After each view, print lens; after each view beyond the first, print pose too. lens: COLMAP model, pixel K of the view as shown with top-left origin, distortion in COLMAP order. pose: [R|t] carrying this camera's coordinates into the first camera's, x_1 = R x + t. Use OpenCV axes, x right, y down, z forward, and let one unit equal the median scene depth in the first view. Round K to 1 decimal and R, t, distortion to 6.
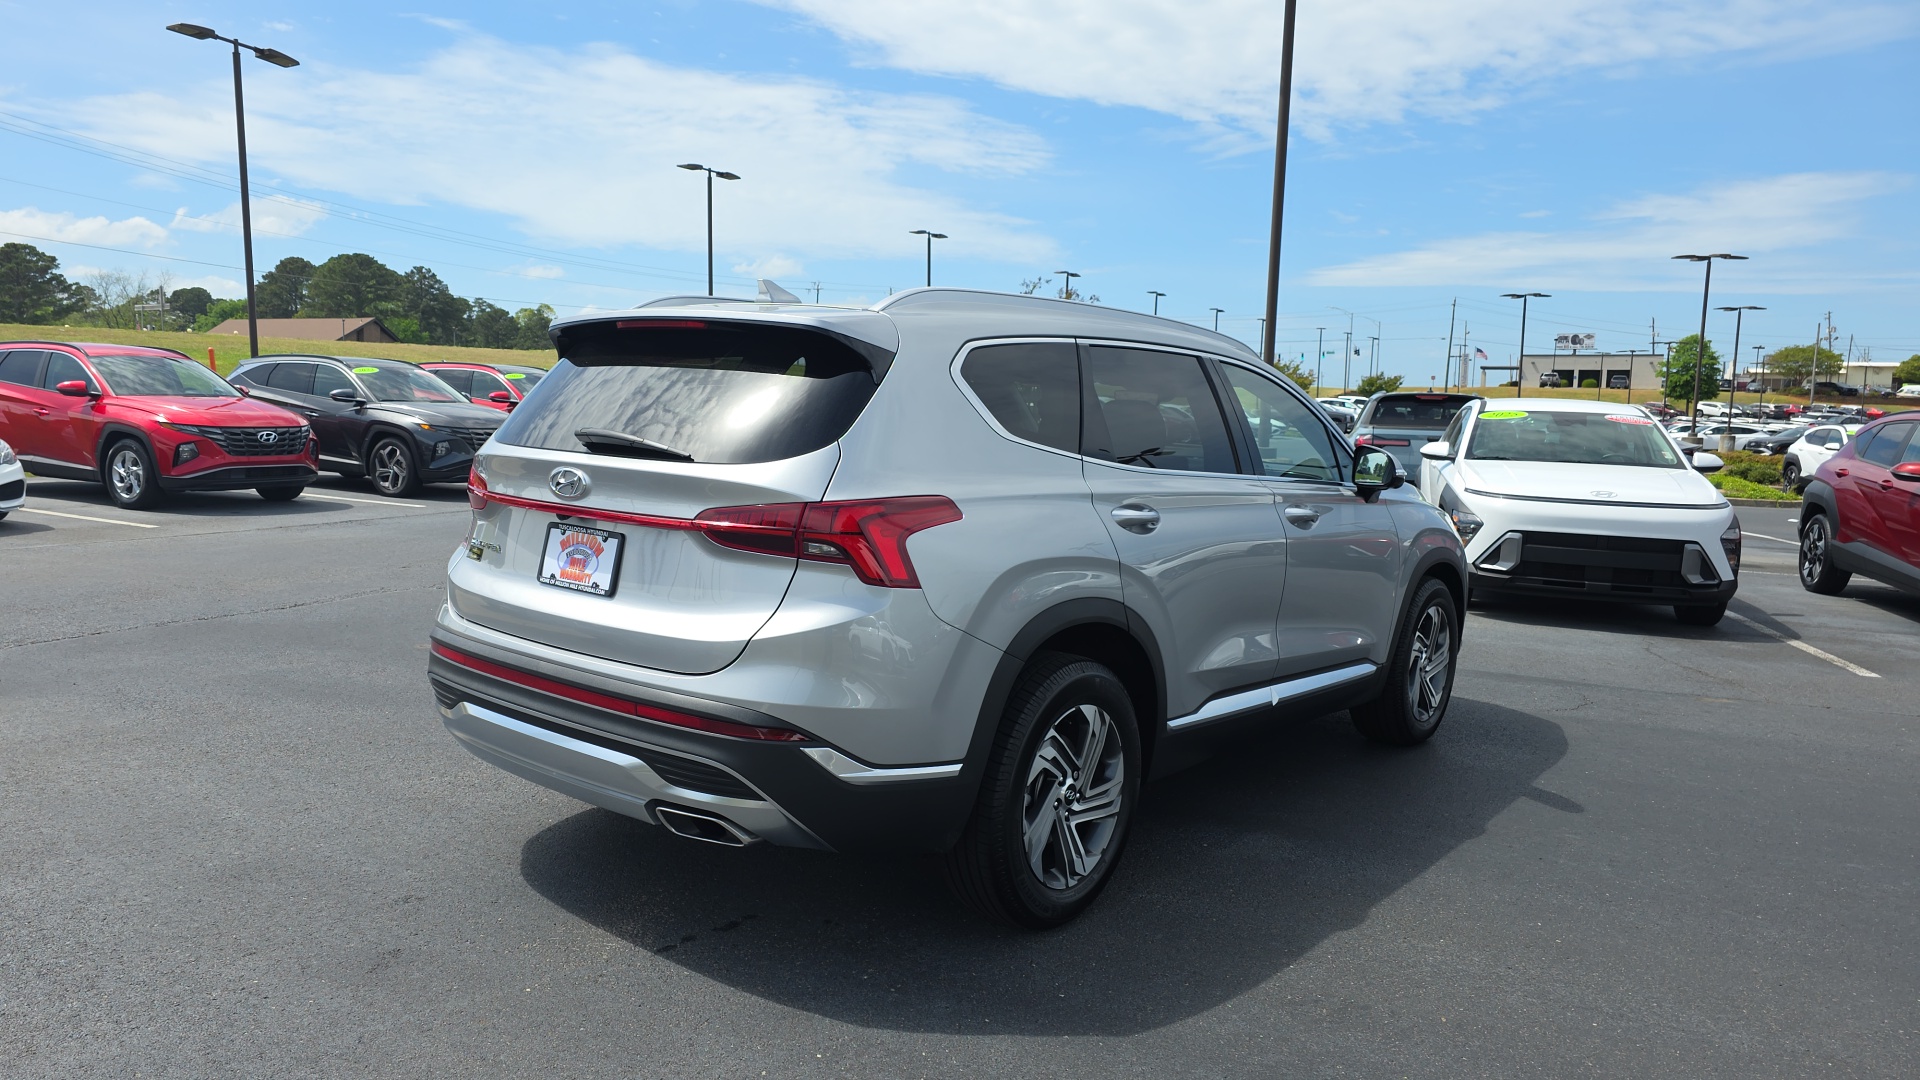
lens RADIAL K [[1346.2, 0, 952.0], [0, 1346.2, 542.1], [0, 0, 1]] dist [-0.001835, -0.013020]
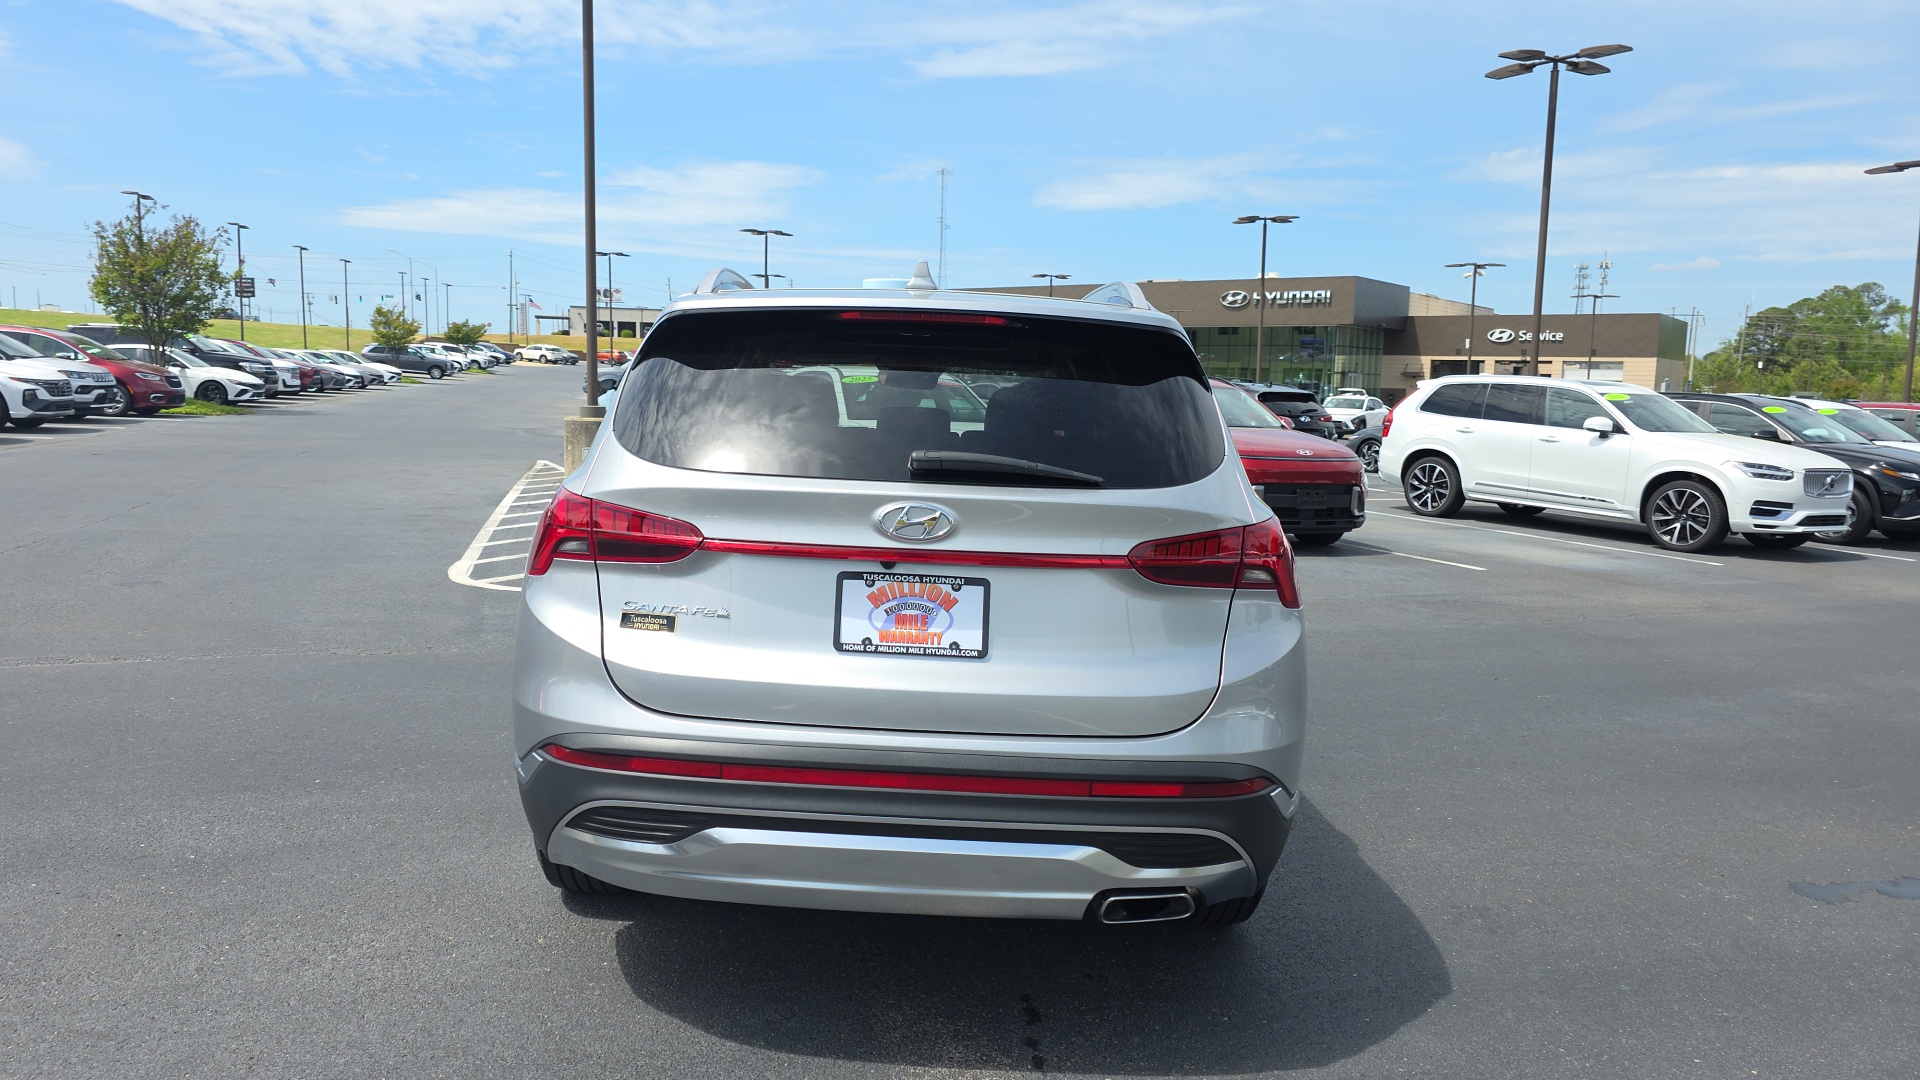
lens RADIAL K [[1296.8, 0, 837.0], [0, 1296.8, 509.6], [0, 0, 1]] dist [0.060780, -0.065685]
pose [[0.761145, -0.069339, 0.644864, -0.101570], [0.052573, 0.997593, 0.045214, -0.011008], [-0.646447, -0.000512, 0.762959, 0.056474]]
